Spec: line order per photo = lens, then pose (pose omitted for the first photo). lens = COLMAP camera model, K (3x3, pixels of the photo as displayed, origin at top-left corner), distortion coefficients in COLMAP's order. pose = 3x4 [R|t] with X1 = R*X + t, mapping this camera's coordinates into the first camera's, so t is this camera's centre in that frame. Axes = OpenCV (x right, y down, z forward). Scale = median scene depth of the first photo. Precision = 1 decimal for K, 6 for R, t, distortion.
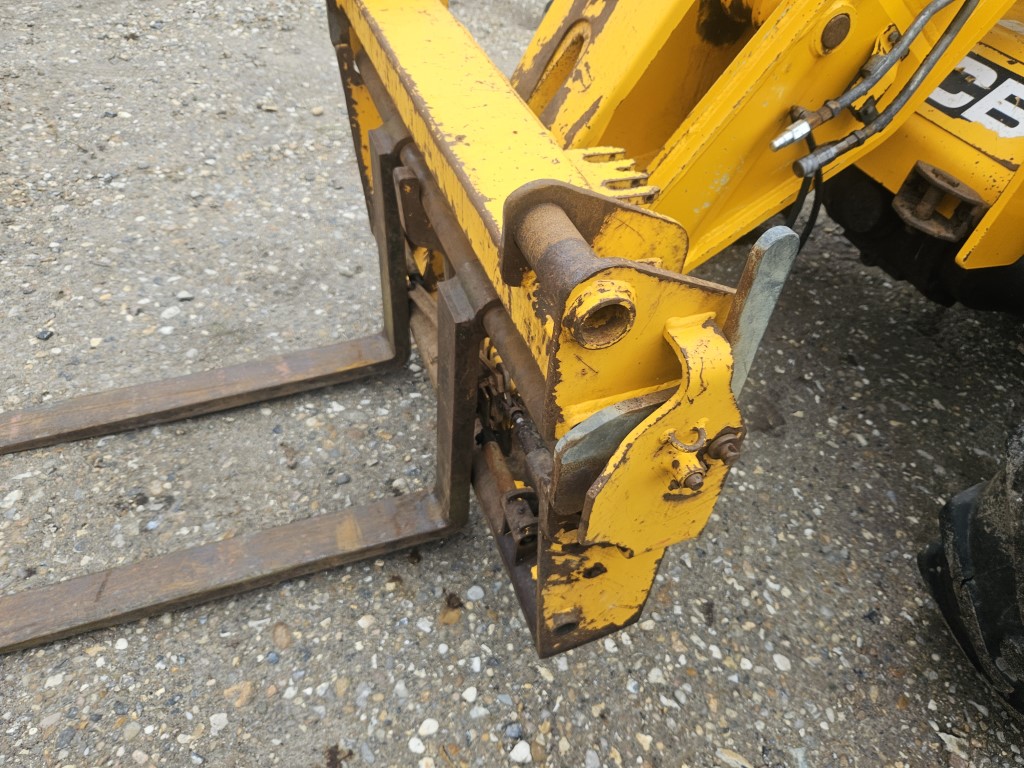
lens RADIAL K [[678.2, 0, 517.3], [0, 678.2, 392.0], [0, 0, 1]] dist [0.024307, -0.010556]
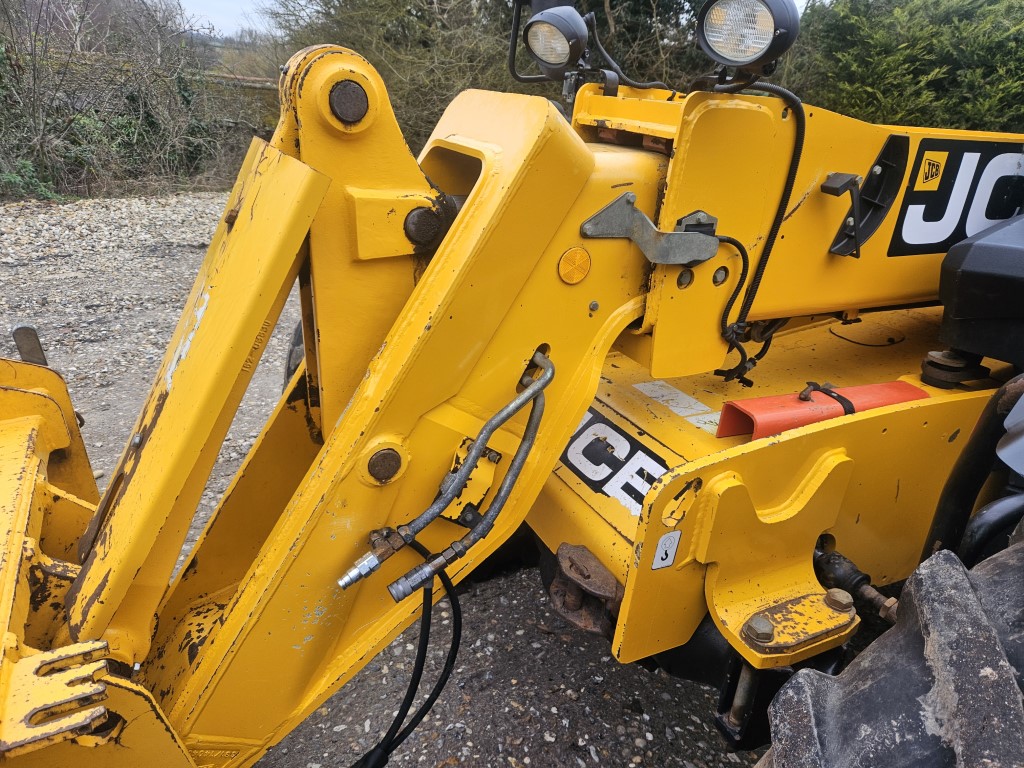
lens RADIAL K [[678.2, 0, 525.5], [0, 678.2, 400.7], [0, 0, 1]] dist [0.024307, -0.010556]
pose [[0.990507, -0.104255, 0.089591, 0.466494], [0.128577, 0.933188, -0.335602, -0.211012], [-0.048617, 0.343935, 0.937734, 0.052544]]
